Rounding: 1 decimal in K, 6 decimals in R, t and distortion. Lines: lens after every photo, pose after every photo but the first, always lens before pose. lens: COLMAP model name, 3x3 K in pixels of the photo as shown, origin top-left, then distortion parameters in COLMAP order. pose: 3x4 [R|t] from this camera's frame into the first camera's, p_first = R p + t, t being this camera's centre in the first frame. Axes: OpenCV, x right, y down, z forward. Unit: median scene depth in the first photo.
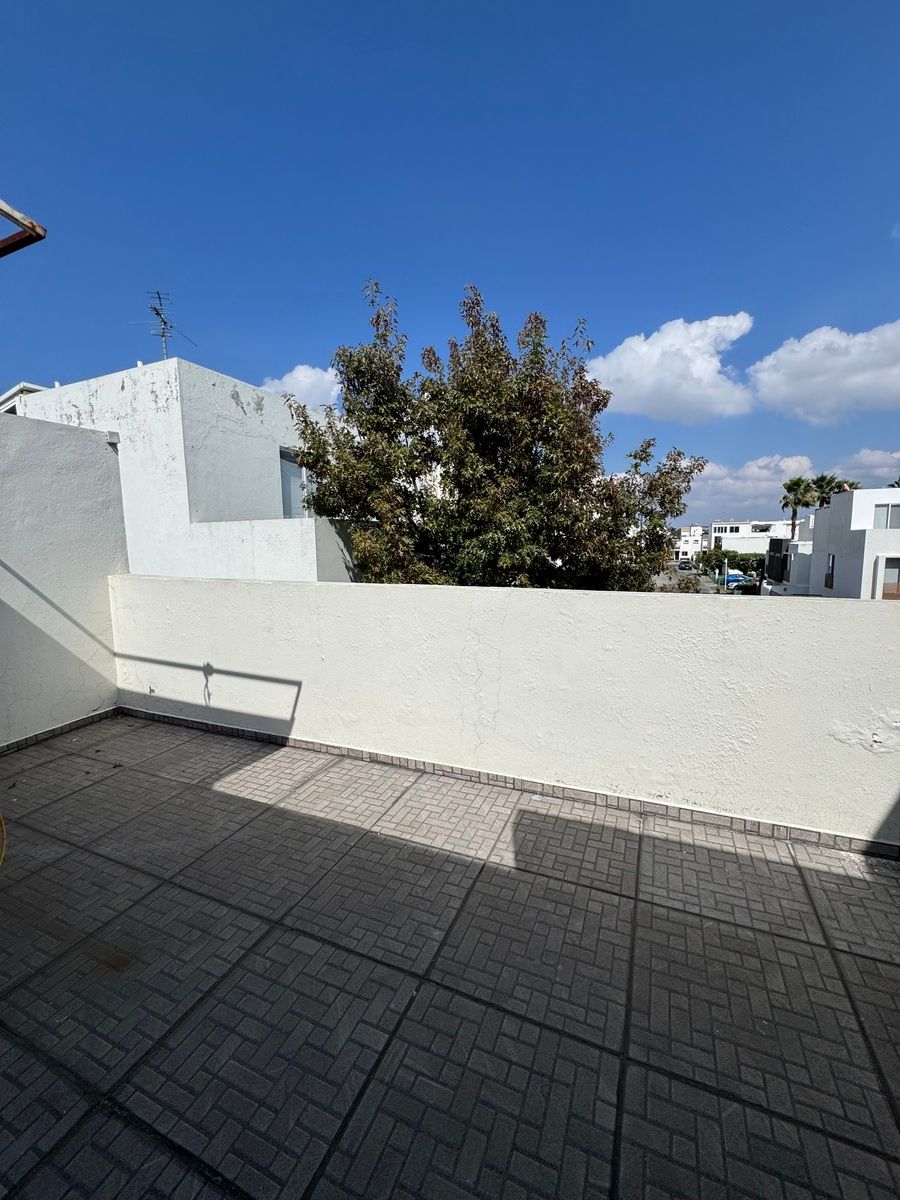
lens RADIAL K [[476.8, 0, 454.4], [0, 476.8, 598.5], [0, 0, 1]] dist [-0.005498, 0.000675]
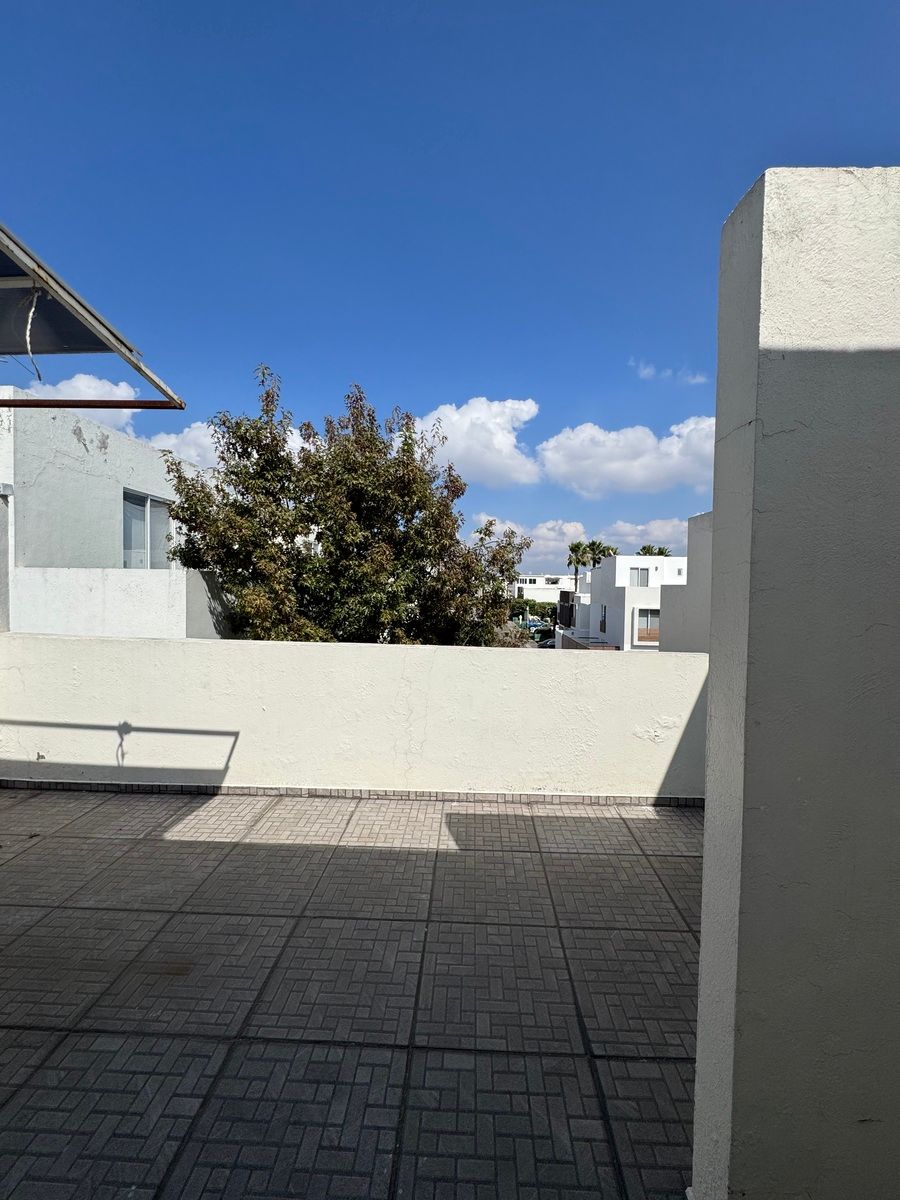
lens RADIAL K [[476.8, 0, 452.8], [0, 476.8, 596.9], [0, 0, 1]] dist [-0.005498, 0.000675]
pose [[0.933327, 0.021795, 0.358365, -0.265041], [0.012594, 0.995554, -0.093346, -0.028448], [-0.358807, 0.091636, 0.928903, -0.236484]]
